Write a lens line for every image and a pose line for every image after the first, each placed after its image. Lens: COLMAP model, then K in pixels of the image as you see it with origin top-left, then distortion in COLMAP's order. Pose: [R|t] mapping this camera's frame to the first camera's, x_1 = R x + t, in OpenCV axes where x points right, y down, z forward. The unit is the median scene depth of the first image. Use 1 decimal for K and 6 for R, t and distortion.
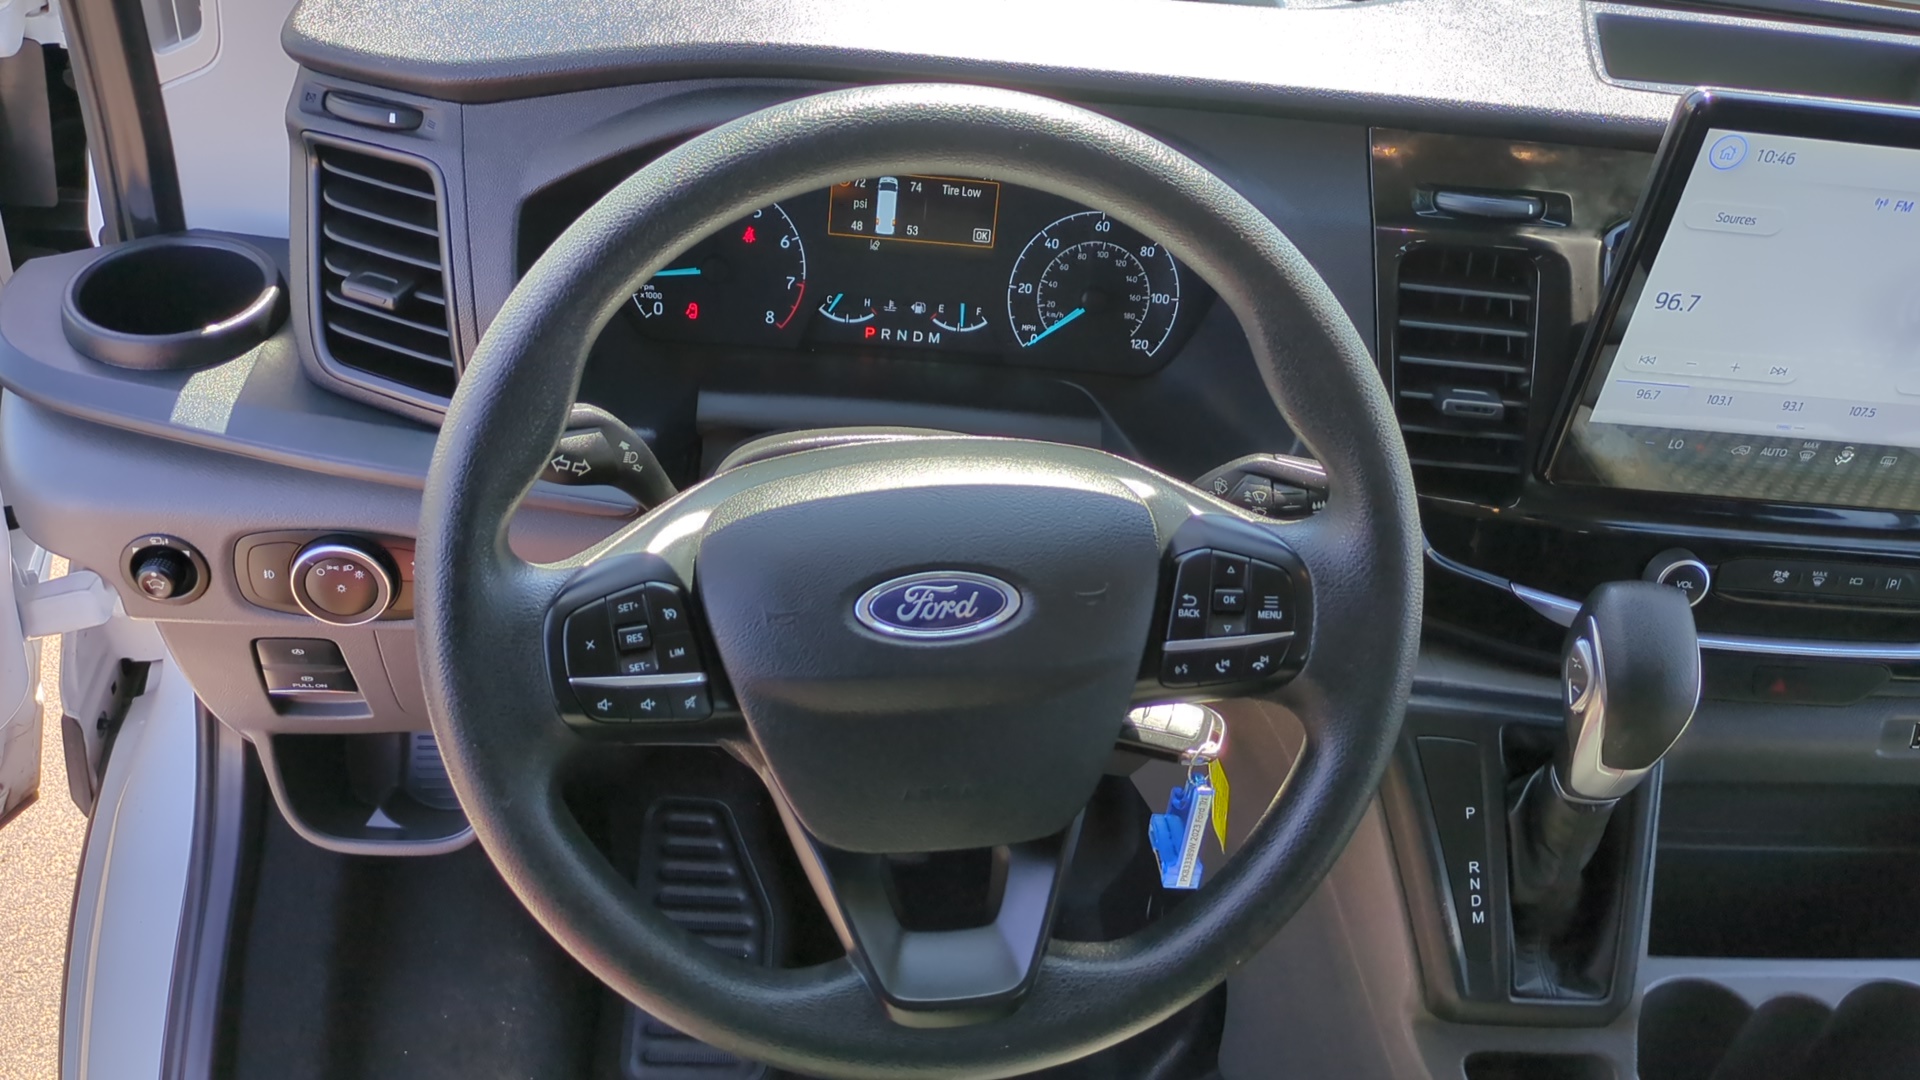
lens RADIAL K [[1647.5, 0, 985.2], [0, 1647.5, 532.0], [0, 0, 1]] dist [0.057347, -0.008708]
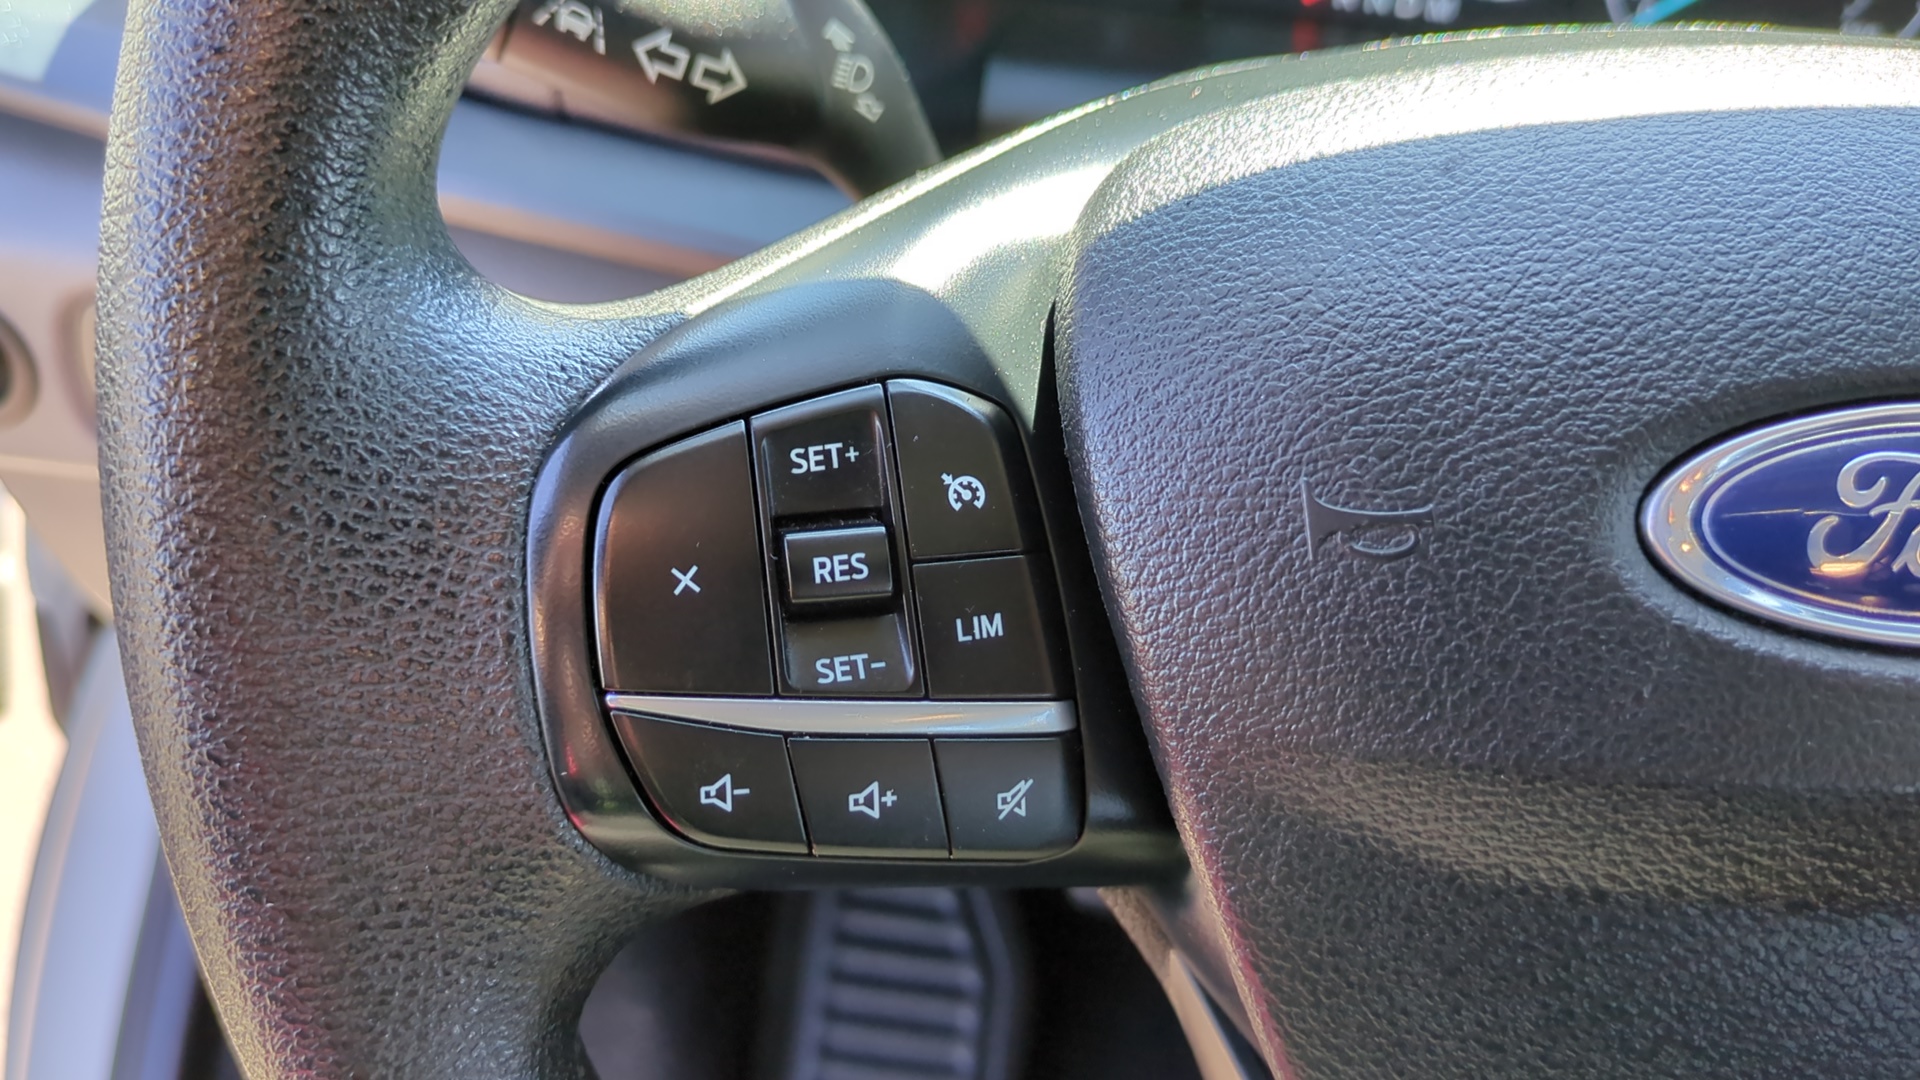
lens RADIAL K [[1647.5, 0, 985.2], [0, 1647.5, 532.0], [0, 0, 1]] dist [0.057347, -0.008708]
pose [[0.991185, 0.069965, -0.112503, -0.154291], [-0.064809, 0.996701, 0.048860, 0.042246], [0.115551, -0.041138, 0.992449, 0.713674]]
